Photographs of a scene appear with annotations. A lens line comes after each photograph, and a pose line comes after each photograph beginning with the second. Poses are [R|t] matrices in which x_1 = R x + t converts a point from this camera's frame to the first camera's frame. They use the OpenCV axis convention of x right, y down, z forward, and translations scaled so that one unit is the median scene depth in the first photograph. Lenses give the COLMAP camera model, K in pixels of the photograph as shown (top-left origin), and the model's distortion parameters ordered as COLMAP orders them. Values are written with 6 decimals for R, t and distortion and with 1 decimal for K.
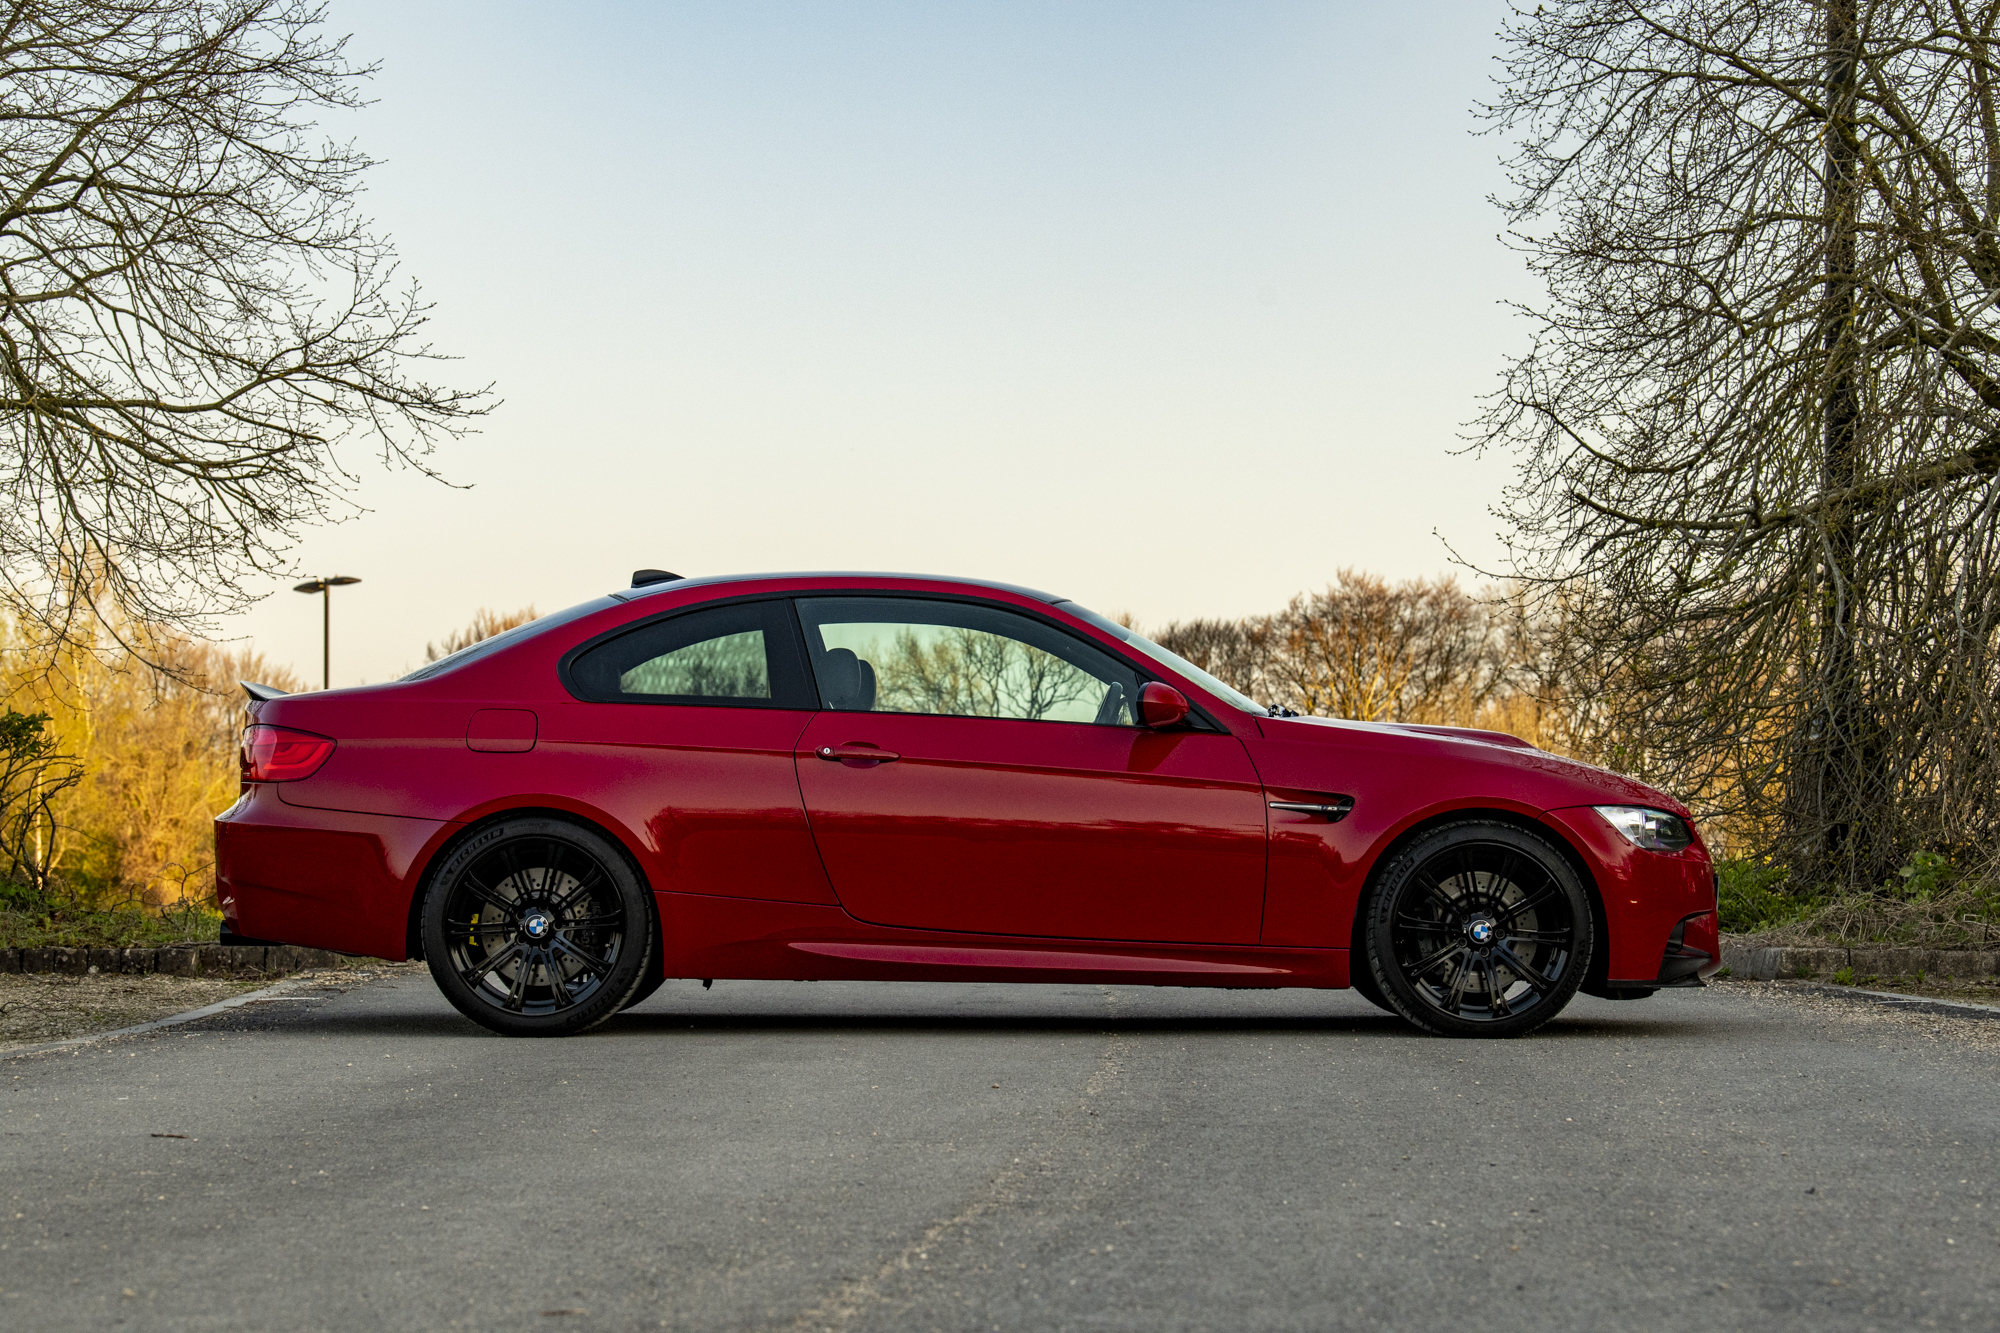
lens RADIAL K [[4954.2, 0, 1006.9], [0, 4954.2, 682.7], [0, 0, 1]] dist [0.258457, 0.000000]
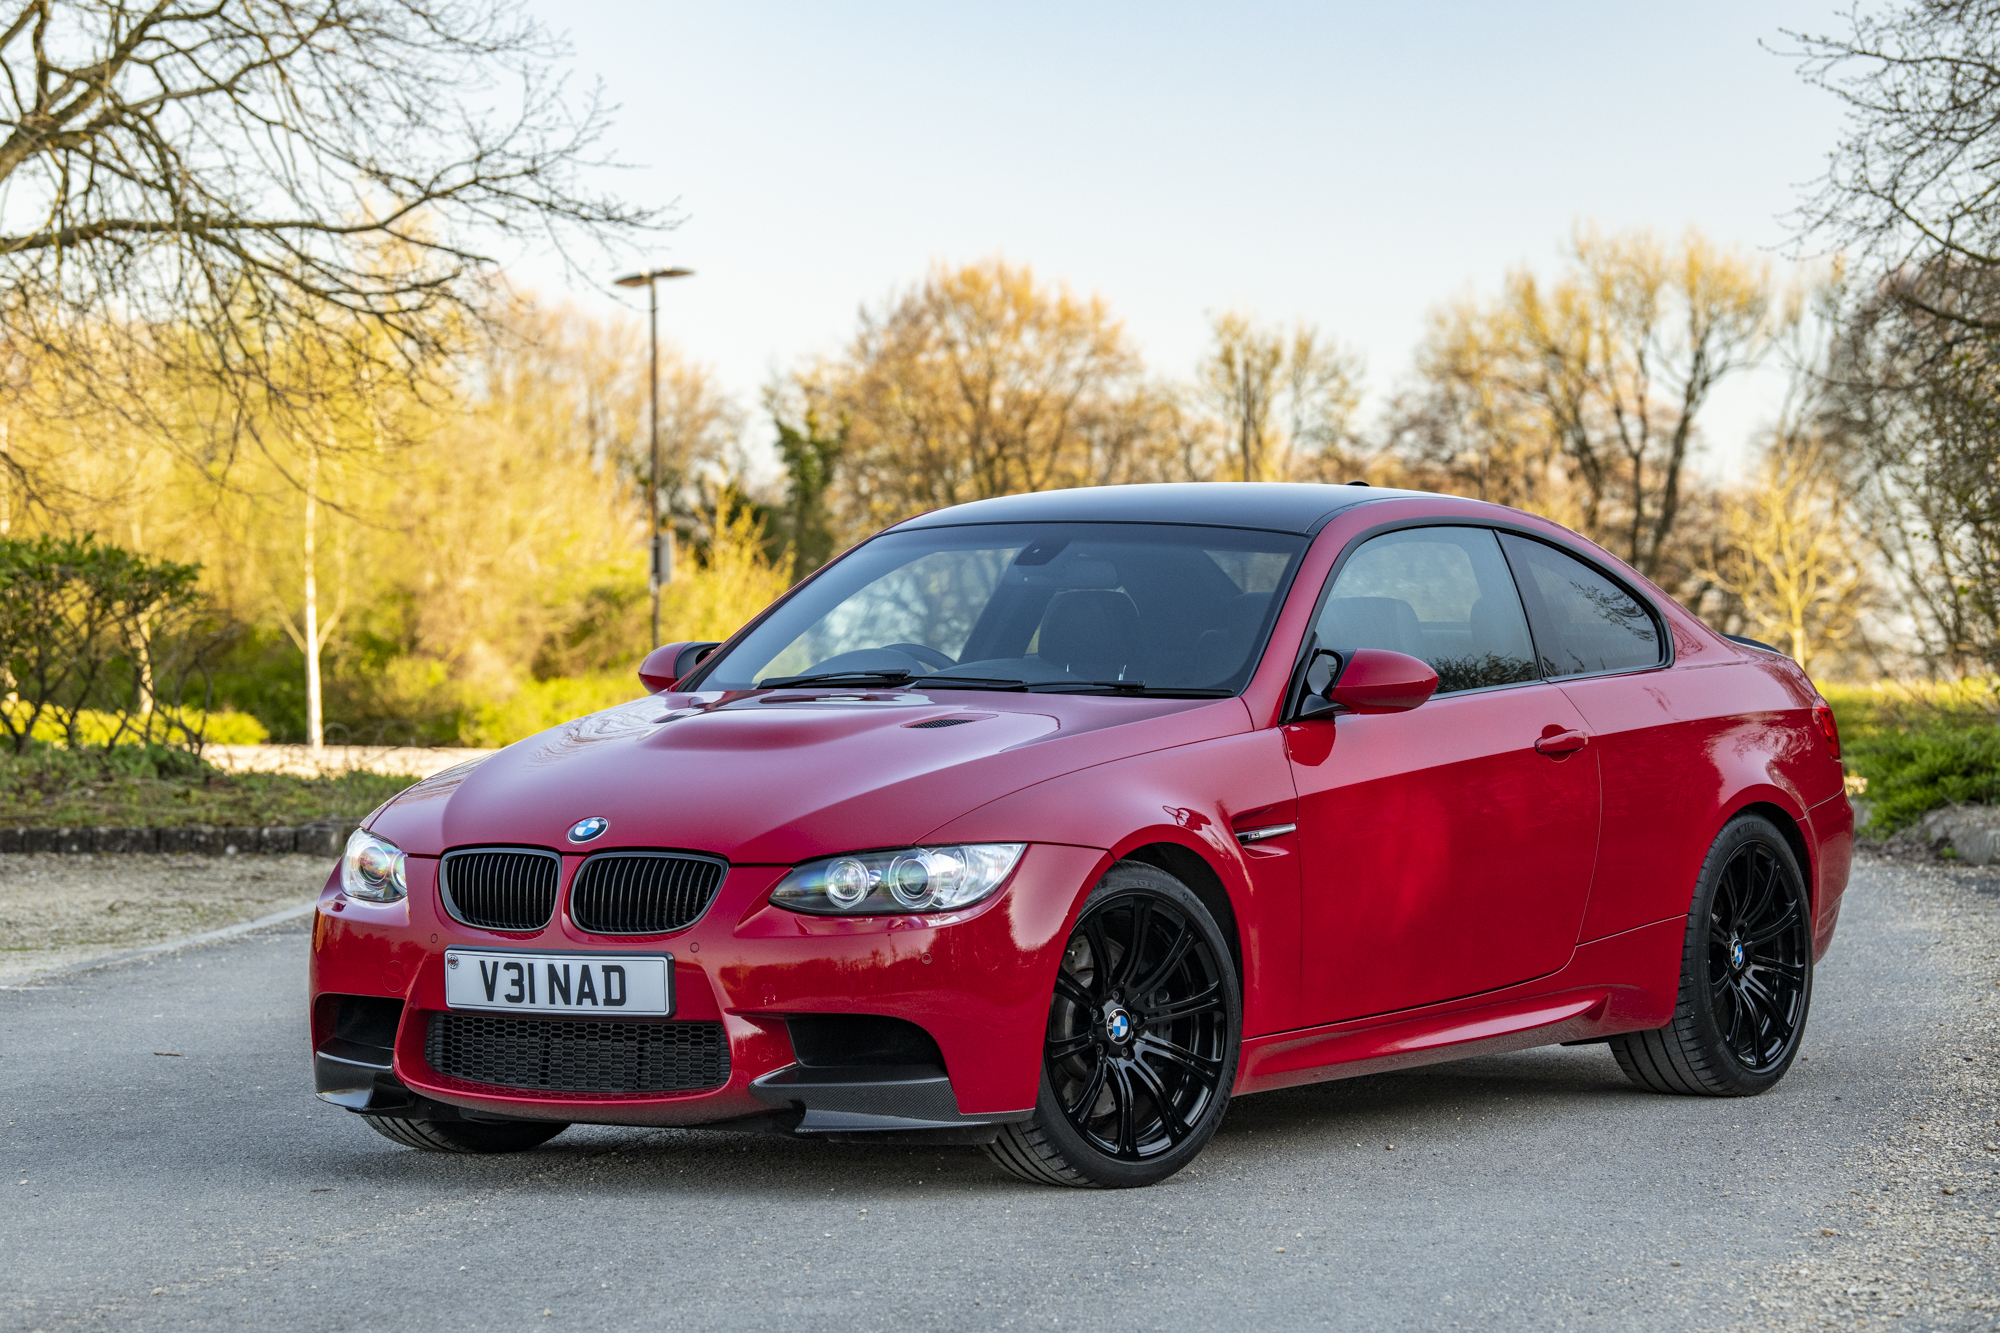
lens RADIAL K [[6993.5, 0, 1021.2], [0, 6993.5, 696.2], [0, 0, 1]] dist [0.942900, 0.000000]
pose [[0.995392, -0.000292, -0.095893, 0.084610], [0.005221, 0.998677, 0.051156, -0.034228], [0.095751, -0.051421, 0.994076, -0.294222]]
